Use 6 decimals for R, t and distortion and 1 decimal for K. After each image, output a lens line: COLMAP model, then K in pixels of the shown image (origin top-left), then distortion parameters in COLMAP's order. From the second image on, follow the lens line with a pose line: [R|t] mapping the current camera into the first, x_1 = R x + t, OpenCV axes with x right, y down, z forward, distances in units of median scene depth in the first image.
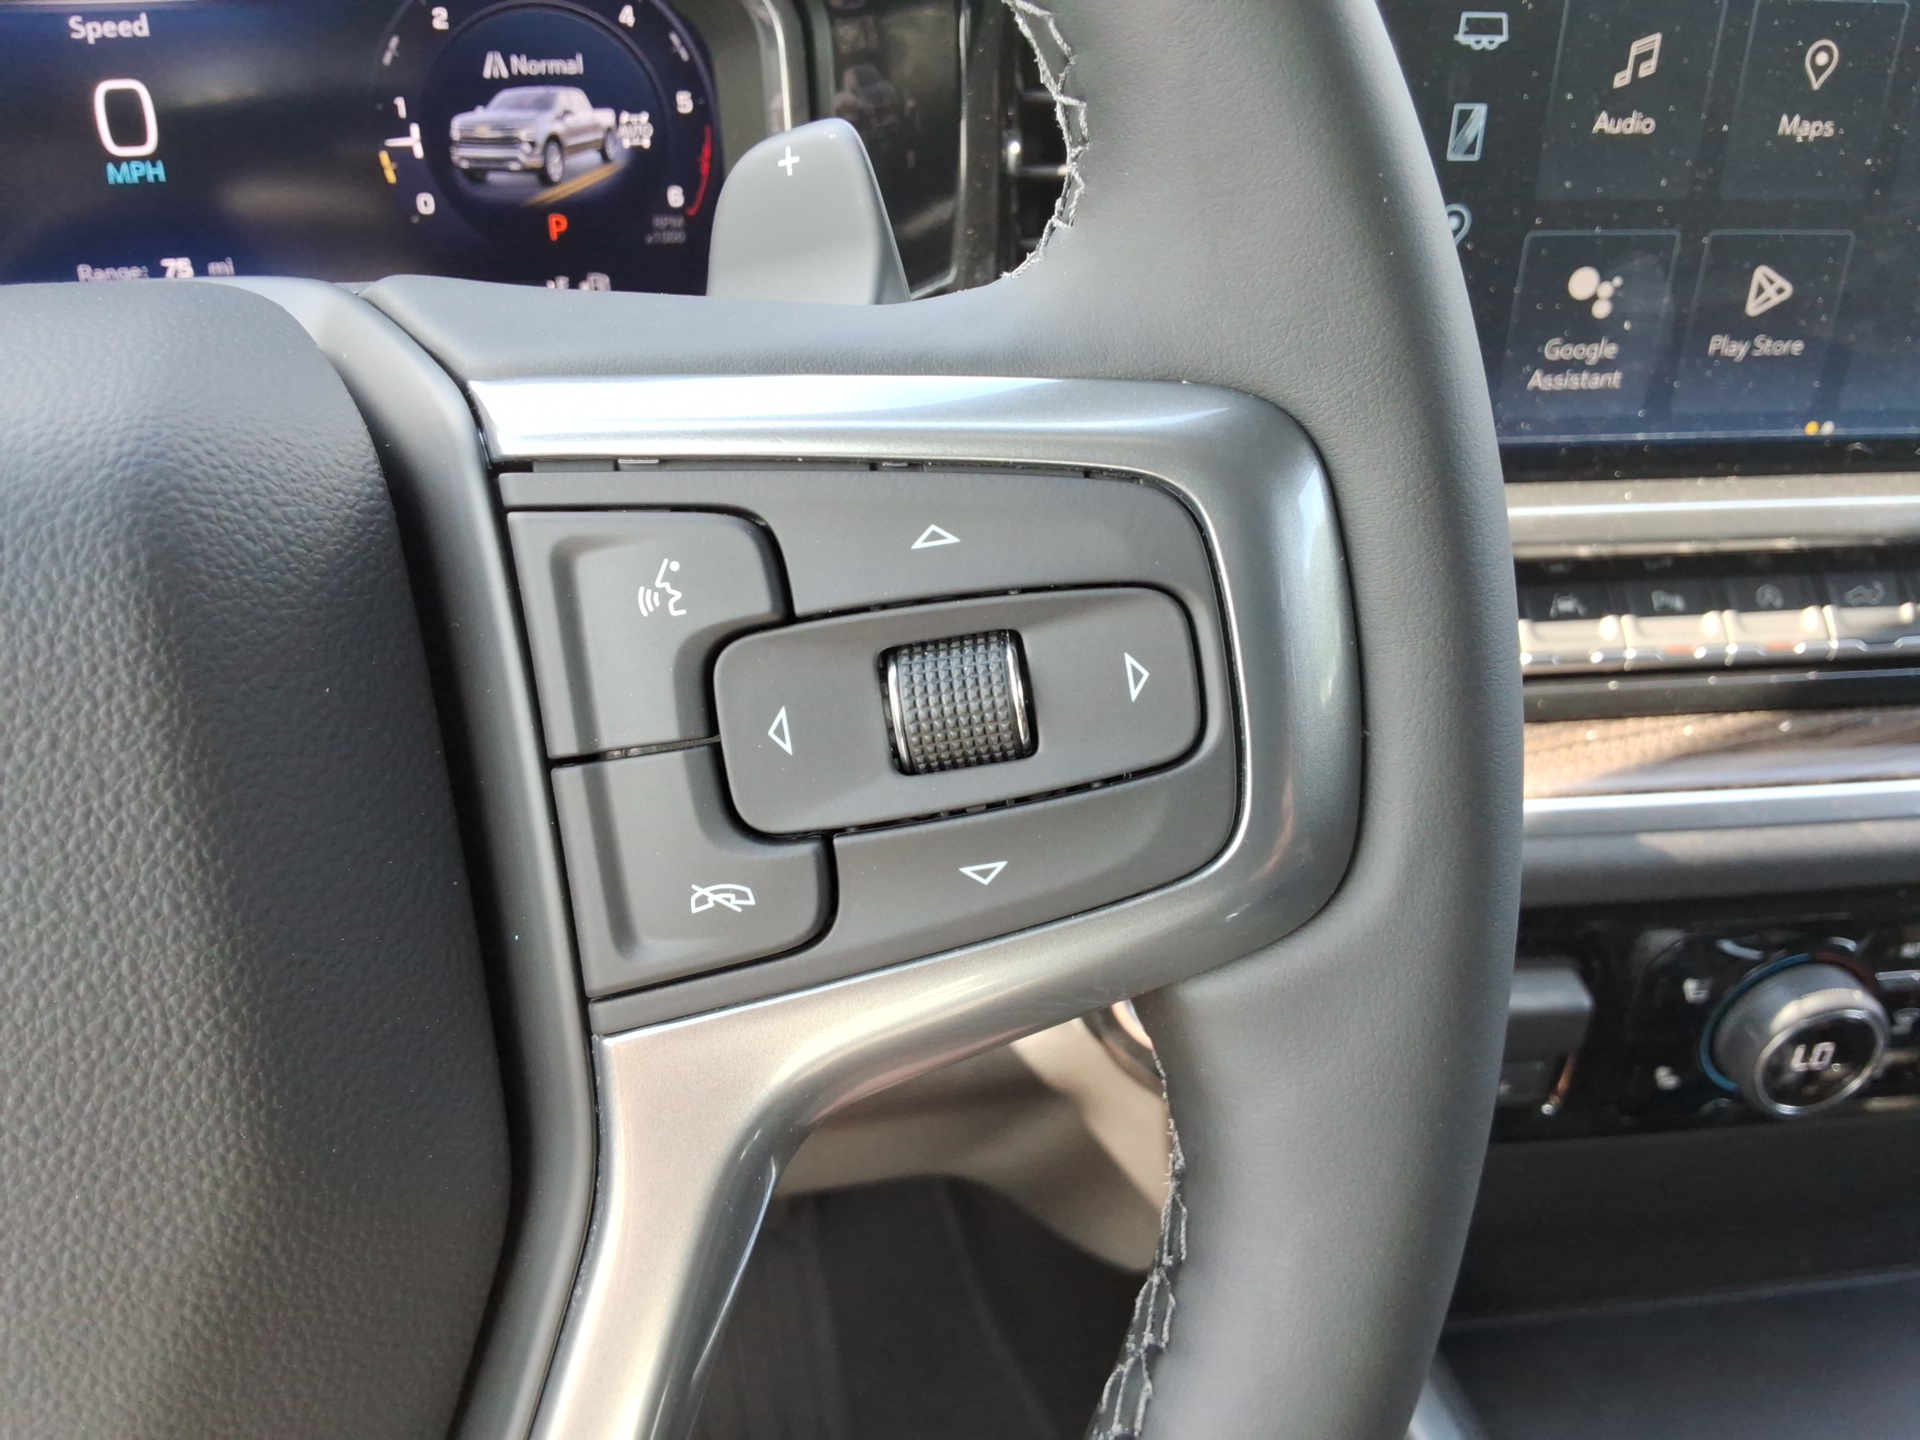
lens RADIAL K [[1543.8, 0, 961.8], [0, 1543.8, 716.7], [0, 0, 1]] dist [0.104647, -0.161942]
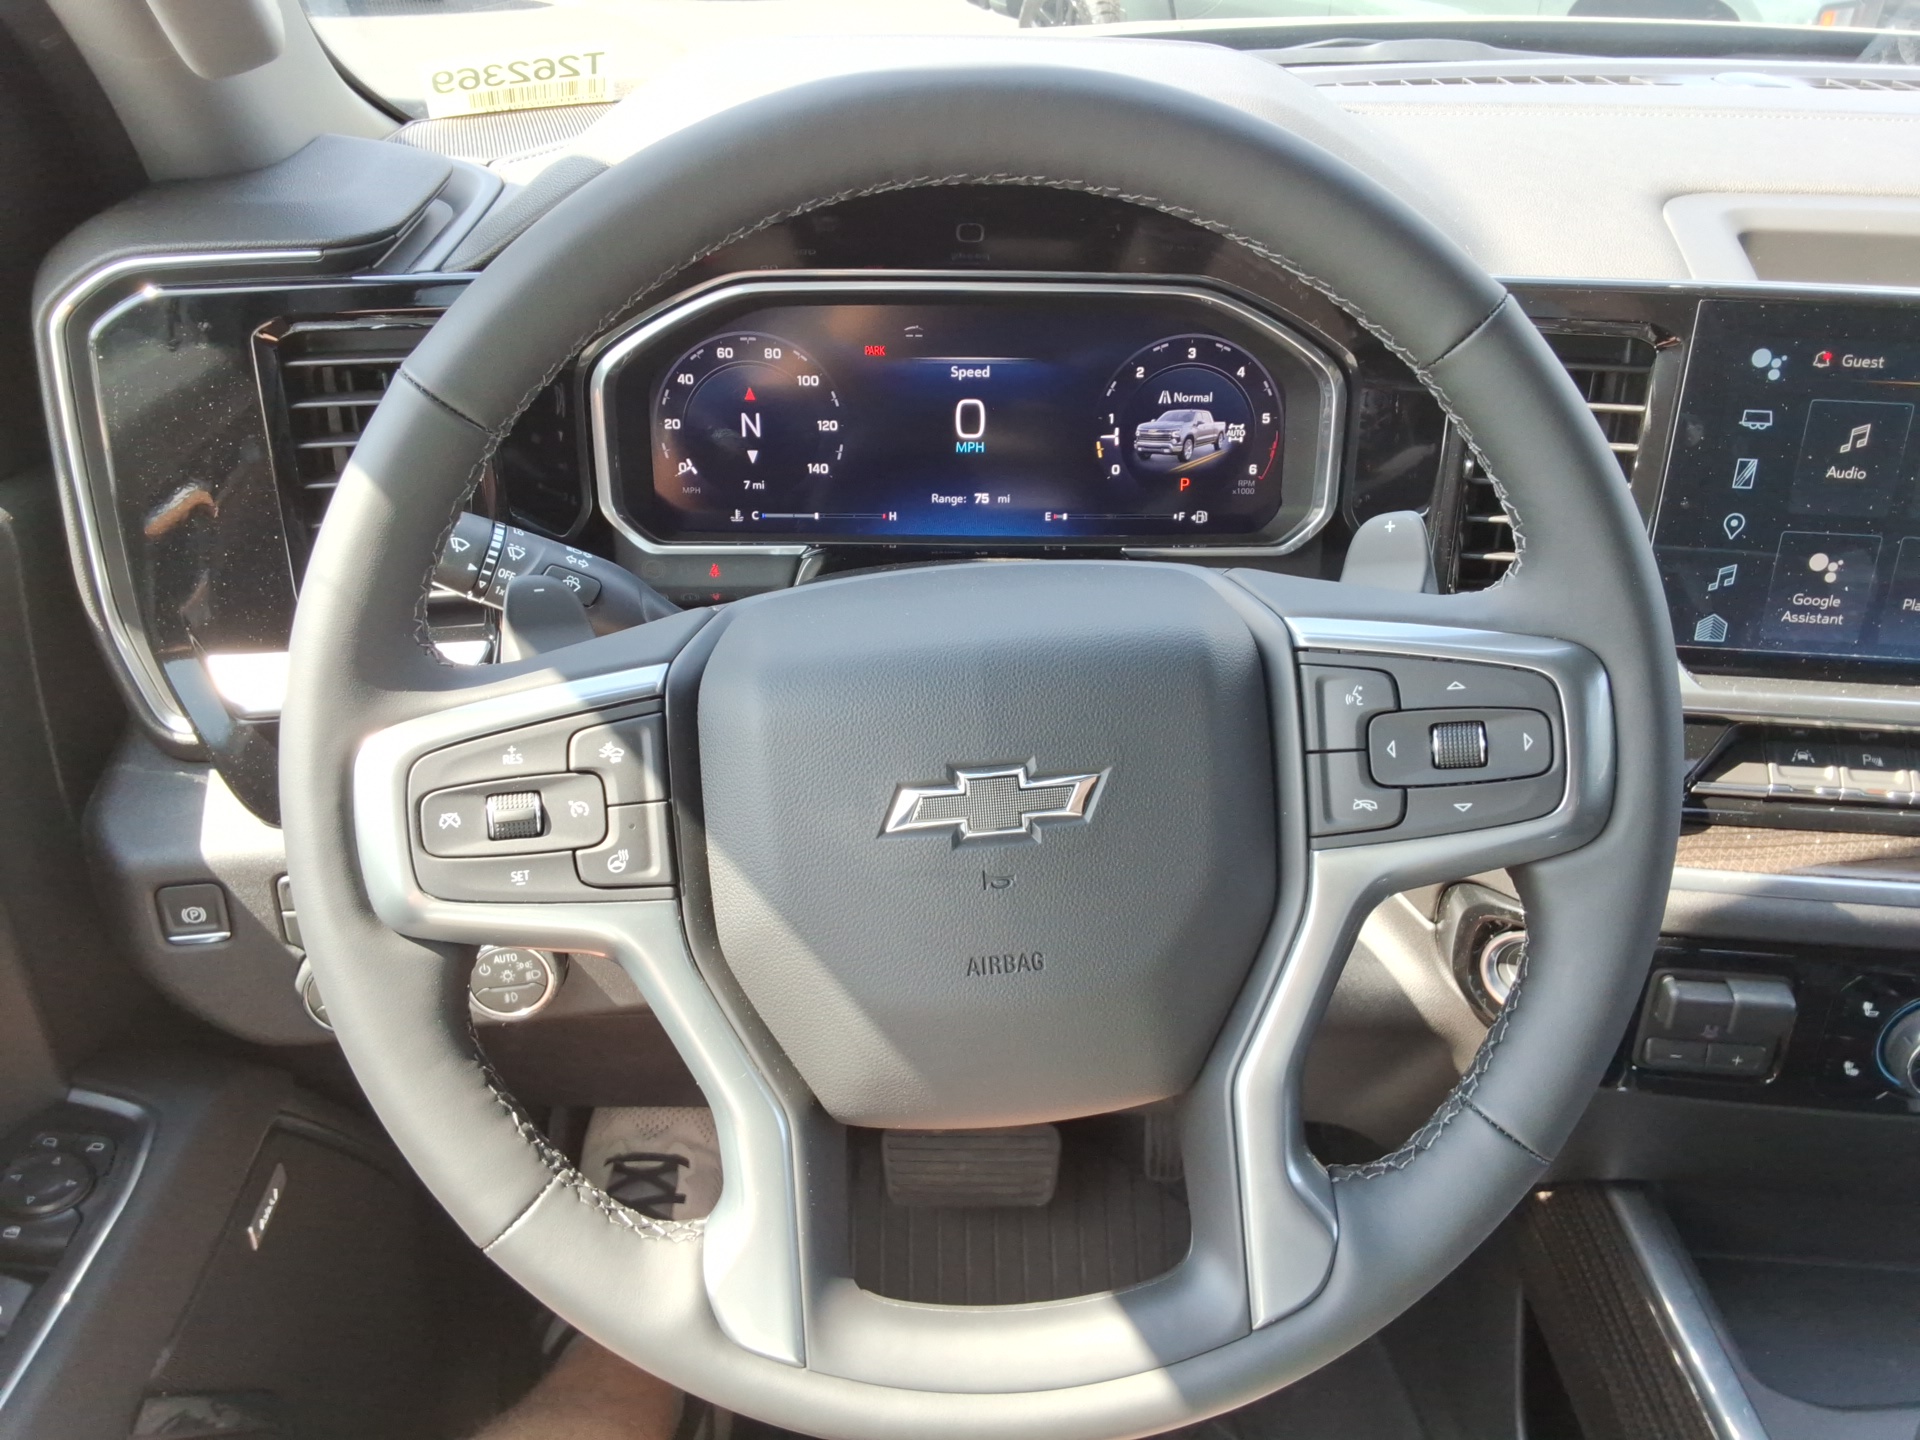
lens RADIAL K [[1543.8, 0, 963.5], [0, 1543.8, 721.8], [0, 0, 1]] dist [0.104647, -0.161942]
pose [[0.971938, 0.095716, -0.214886, -0.103453], [-0.112251, 0.991480, -0.066083, 0.096789], [0.206730, 0.088350, 0.974401, -0.745848]]
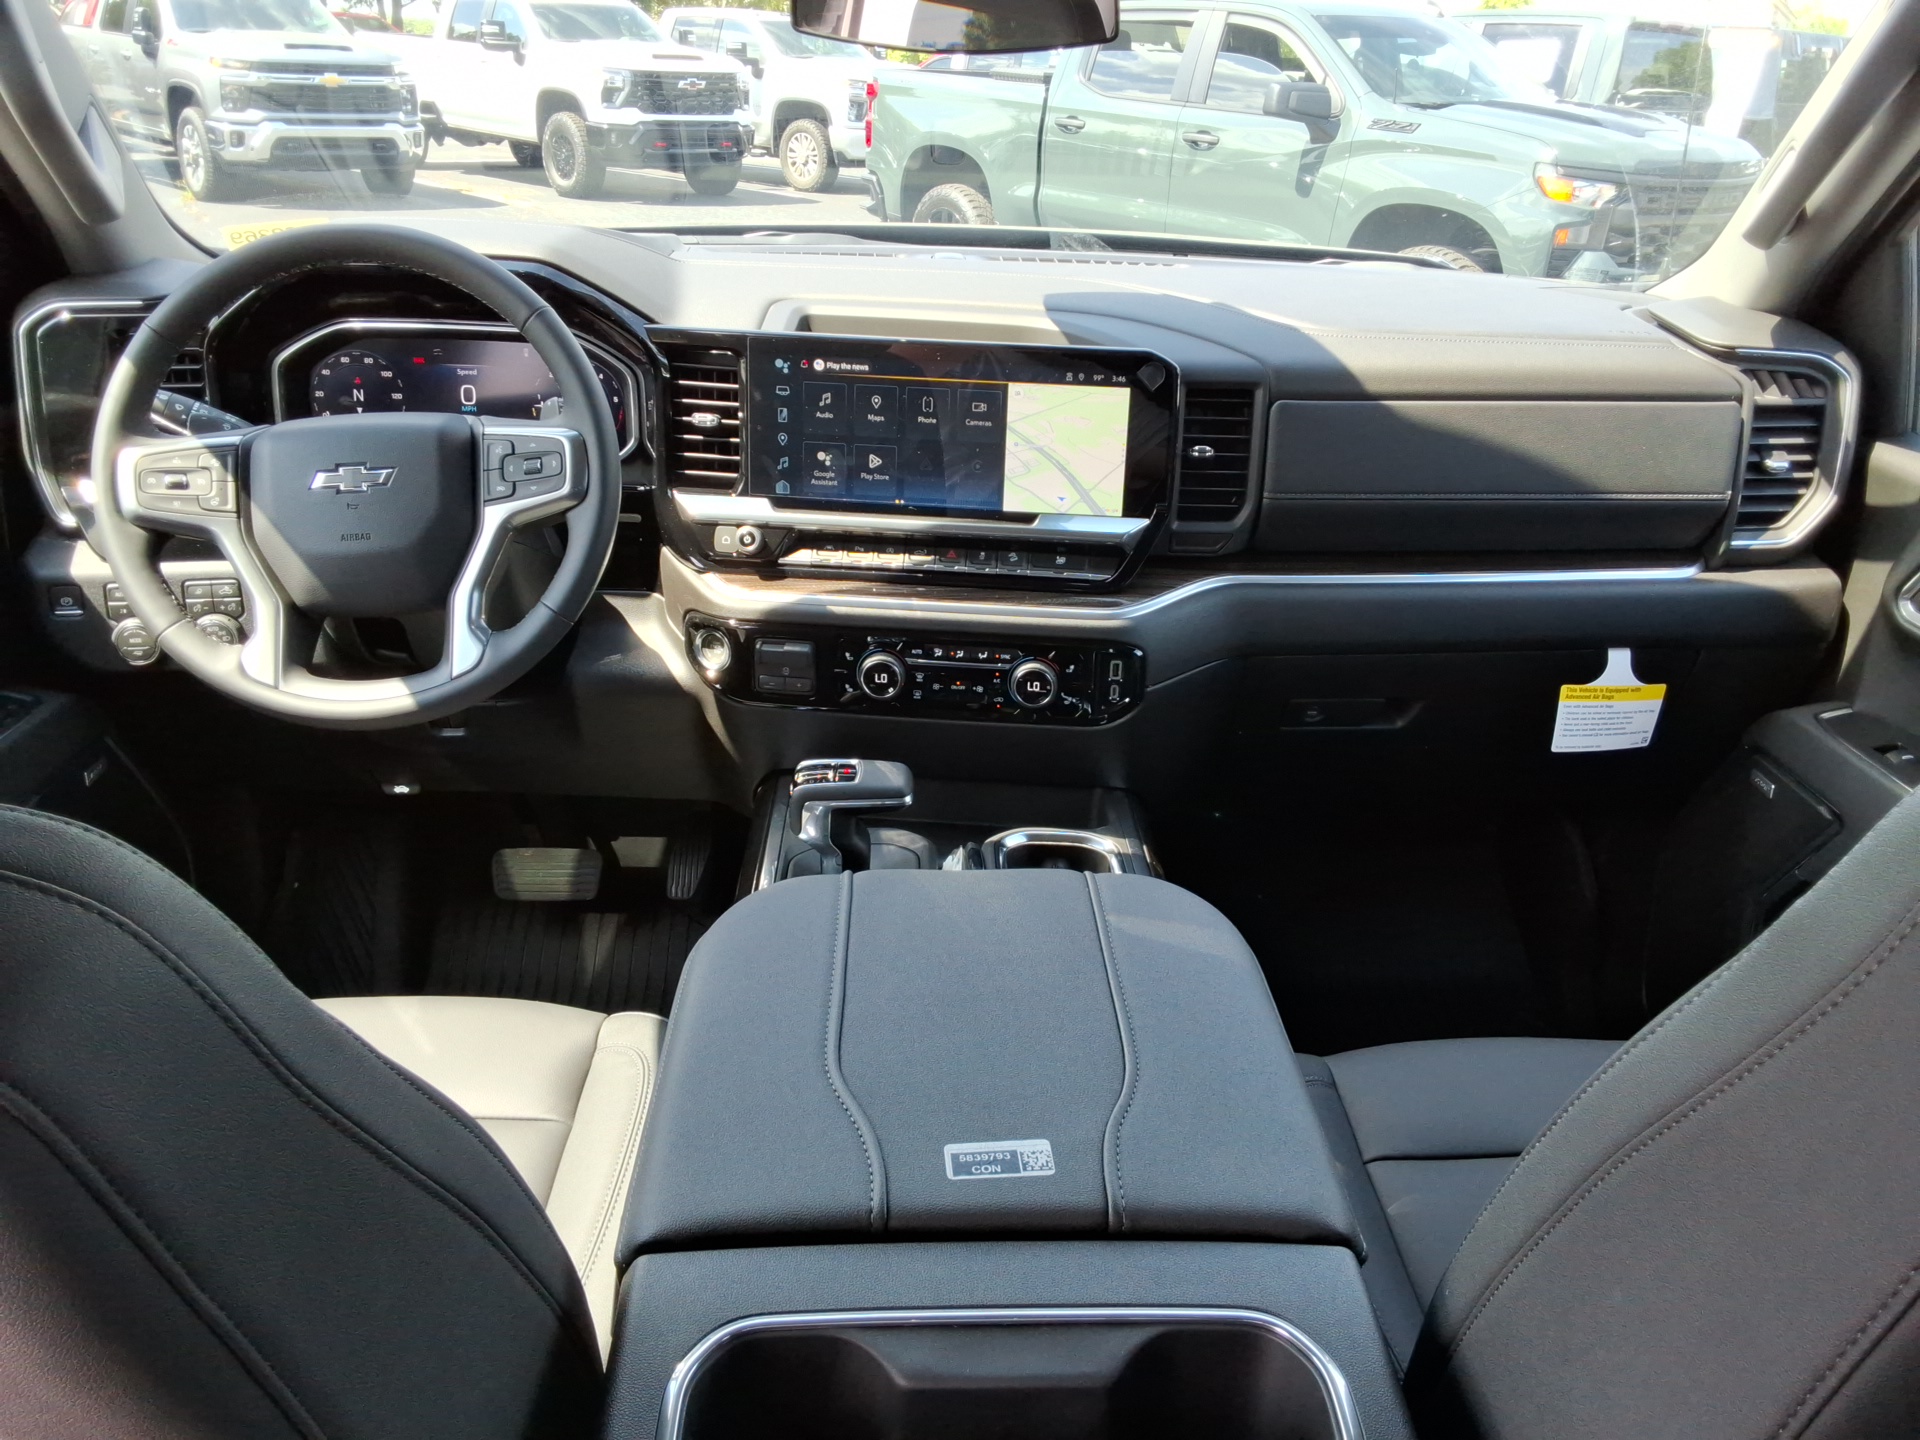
lens RADIAL K [[1543.8, 0, 970.7], [0, 1543.8, 725.7], [0, 0, 1]] dist [0.104647, -0.161942]
pose [[0.977074, 0.082382, -0.196314, 1.438586], [-0.118366, 0.976652, -0.179275, 0.918364], [0.176961, 0.198402, 0.964013, -2.239391]]
